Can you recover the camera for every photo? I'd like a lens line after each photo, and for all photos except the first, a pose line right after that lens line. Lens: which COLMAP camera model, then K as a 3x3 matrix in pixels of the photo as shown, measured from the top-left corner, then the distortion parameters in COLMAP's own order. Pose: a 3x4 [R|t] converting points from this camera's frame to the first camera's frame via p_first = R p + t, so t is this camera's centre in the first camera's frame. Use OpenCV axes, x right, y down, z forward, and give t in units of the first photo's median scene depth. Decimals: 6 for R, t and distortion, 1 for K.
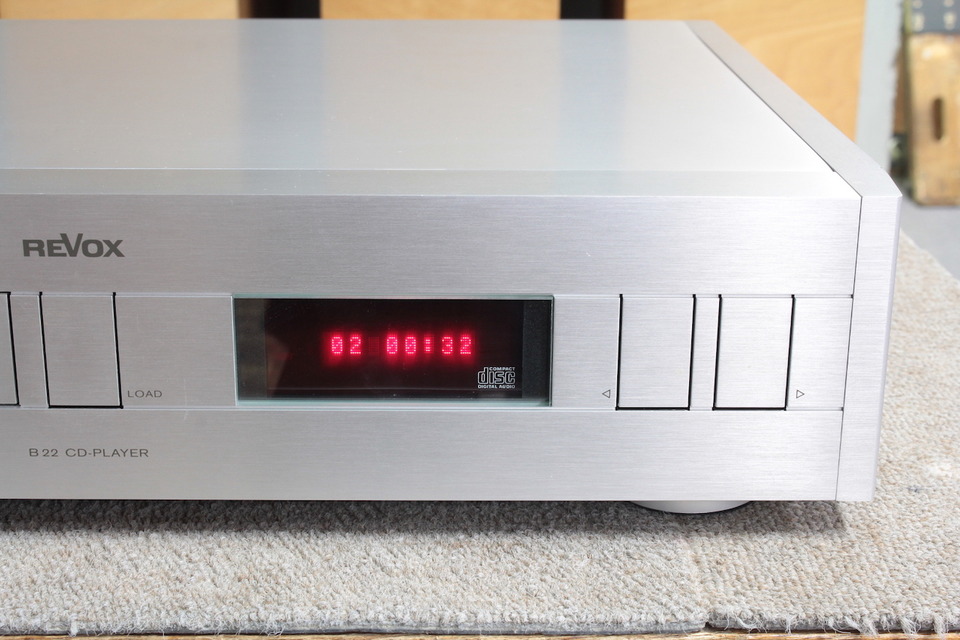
lens RADIAL K [[1617.4, 0, 480.0], [0, 1617.4, 320.0], [0, 0, 1]] dist [-0.056927, 0.088740]
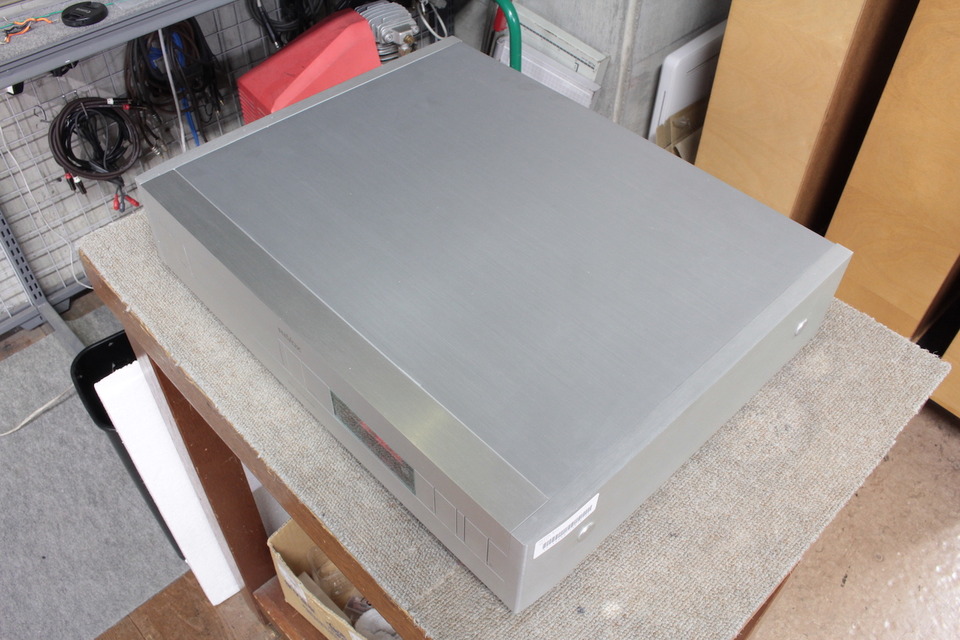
lens RADIAL K [[828.0, 0, 480.0], [0, 828.0, 320.0], [0, 0, 1]] dist [-0.099129, 0.009707]
pose [[0.681623, 0.538243, -0.495666, 0.573266], [-0.241795, 0.805049, 0.541693, -0.836454], [0.690597, -0.249381, 0.678885, 0.330019]]
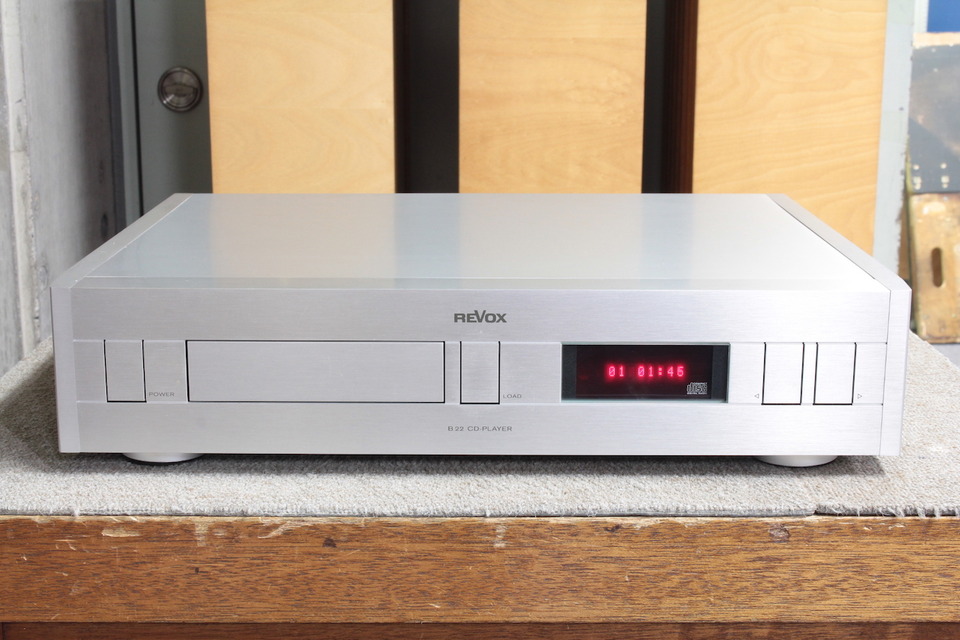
lens RADIAL K [[1556.8, 0, 480.0], [0, 1556.8, 320.0], [0, 0, 1]] dist [-0.035703, -0.031327]
pose [[0.999923, -0.001780, -0.012278, -0.227460], [0.000632, 0.995676, -0.092896, 0.128630], [0.012390, 0.092881, 0.995600, -0.836739]]
